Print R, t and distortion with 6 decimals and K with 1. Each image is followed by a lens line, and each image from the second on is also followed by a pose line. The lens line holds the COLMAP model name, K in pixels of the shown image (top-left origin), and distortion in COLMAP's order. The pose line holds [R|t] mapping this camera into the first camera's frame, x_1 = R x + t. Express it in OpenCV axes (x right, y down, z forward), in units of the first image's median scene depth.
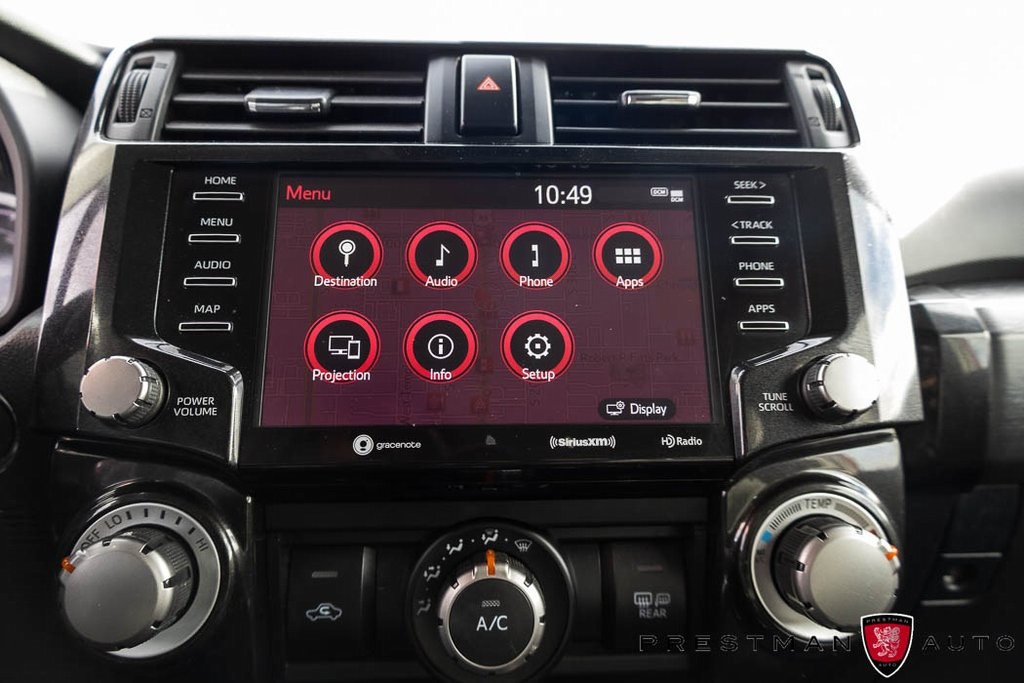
lens RADIAL K [[690.6, 0, 512.0], [0, 690.6, 341.5], [0, 0, 1]] dist [0.028837, -0.000533]
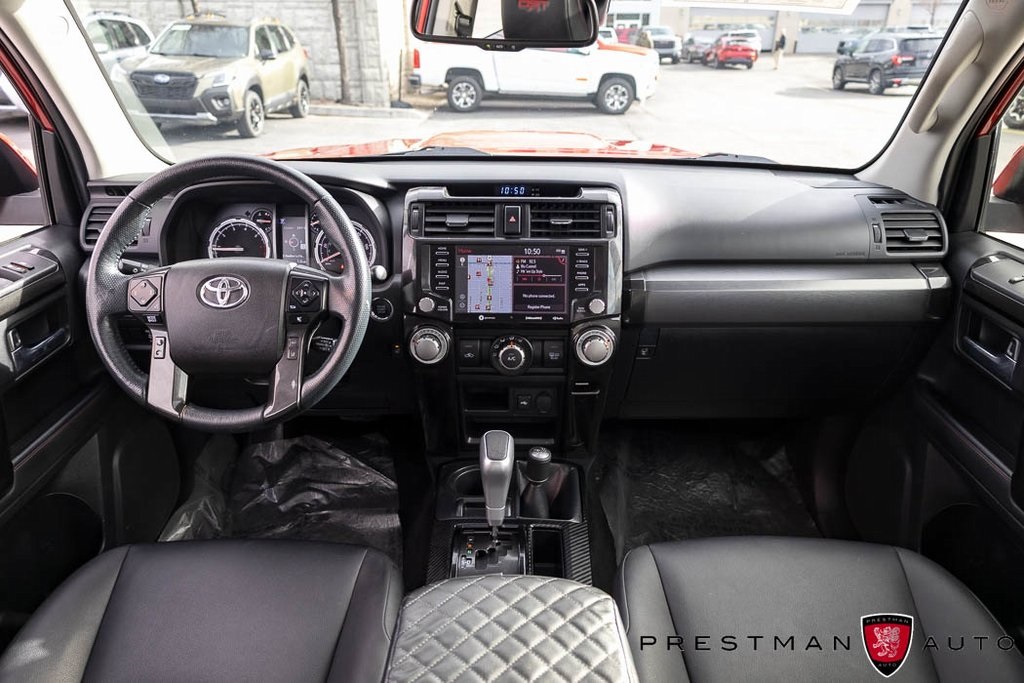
lens RADIAL K [[653.2, 0, 512.0], [0, 653.2, 341.5], [0, 0, 1]] dist [0.003587, 0.004350]
pose [[0.997952, 0.028277, -0.057370, 0.187133], [-0.009126, 0.950735, 0.309870, -0.866106], [0.063306, -0.308712, 0.949047, -2.569085]]
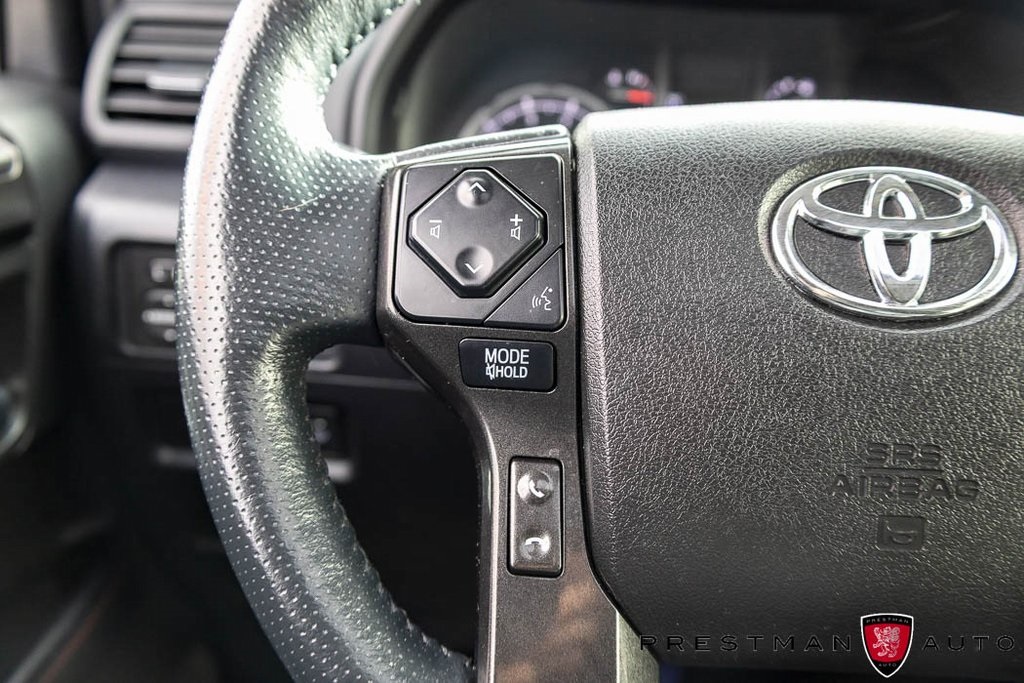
lens RADIAL K [[870.1, 0, 512.0], [0, 870.1, 341.5], [0, 0, 1]] dist [-0.017017, -0.005878]
pose [[0.994515, 0.066459, -0.080772, -1.662207], [-0.048587, 0.977359, 0.205933, -0.162986], [0.092629, -0.200879, 0.975227, -0.448165]]
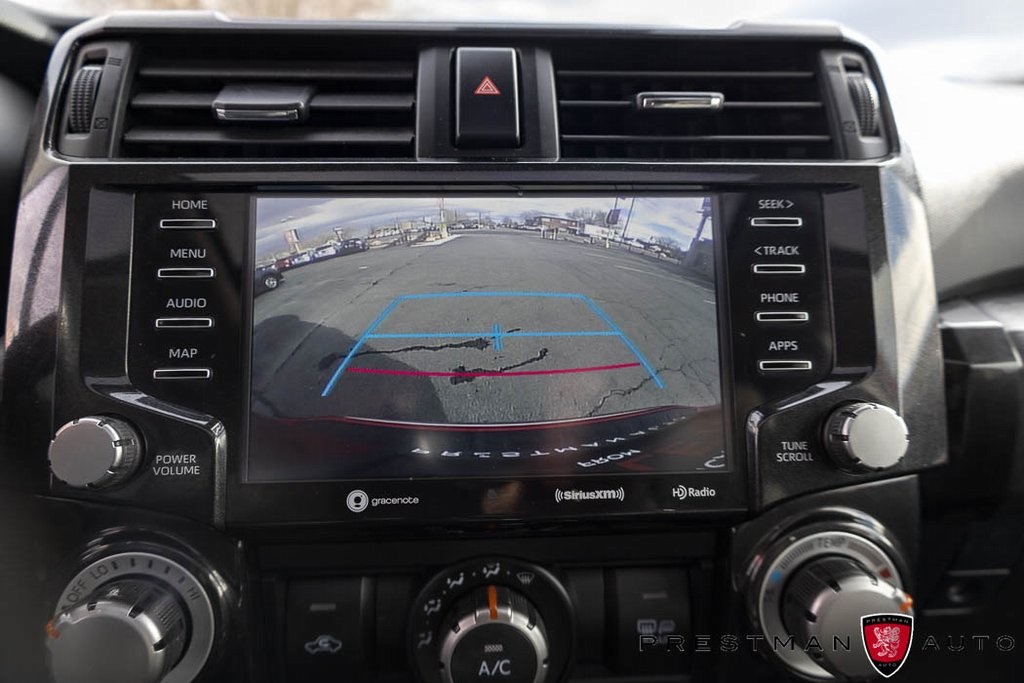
lens RADIAL K [[684.0, 0, 512.0], [0, 684.0, 341.5], [0, 0, 1]] dist [0.026803, -0.002020]
pose [[0.999973, -0.002726, 0.006822, -0.009157], [0.001811, 0.991423, 0.130679, -0.171631], [-0.007119, -0.130663, 0.991401, 0.091006]]
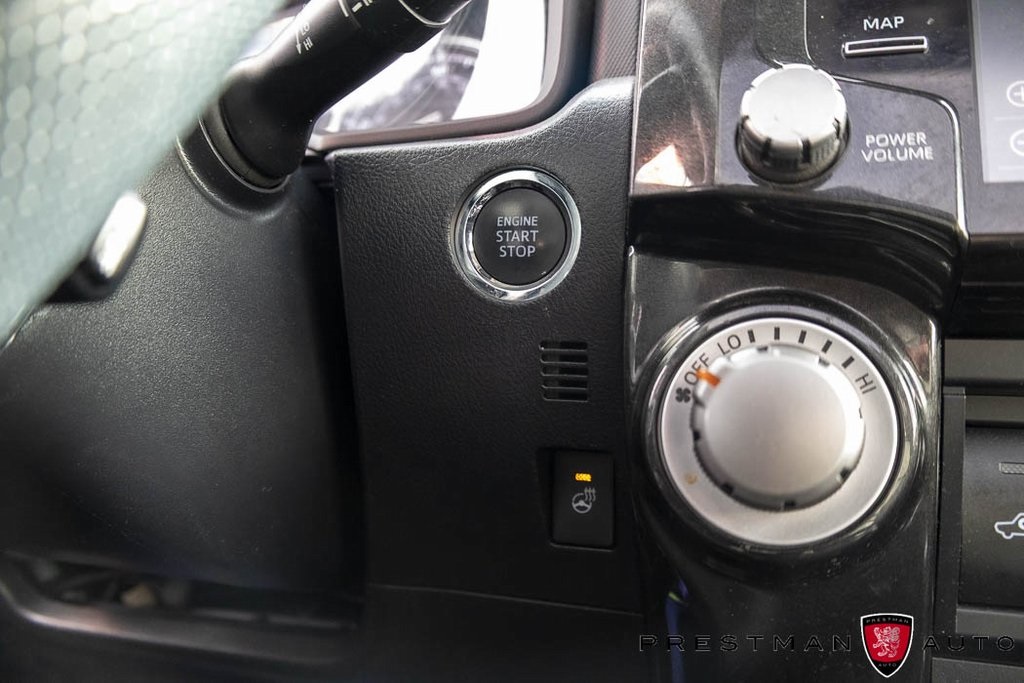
lens RADIAL K [[870.1, 0, 512.0], [0, 870.1, 341.5], [0, 0, 1]] dist [-0.017017, -0.005878]
pose [[0.943718, 0.017185, -0.330305, -0.470479], [-0.038059, 0.997658, -0.056832, 0.298807], [0.328555, 0.066205, 0.942162, 0.124138]]
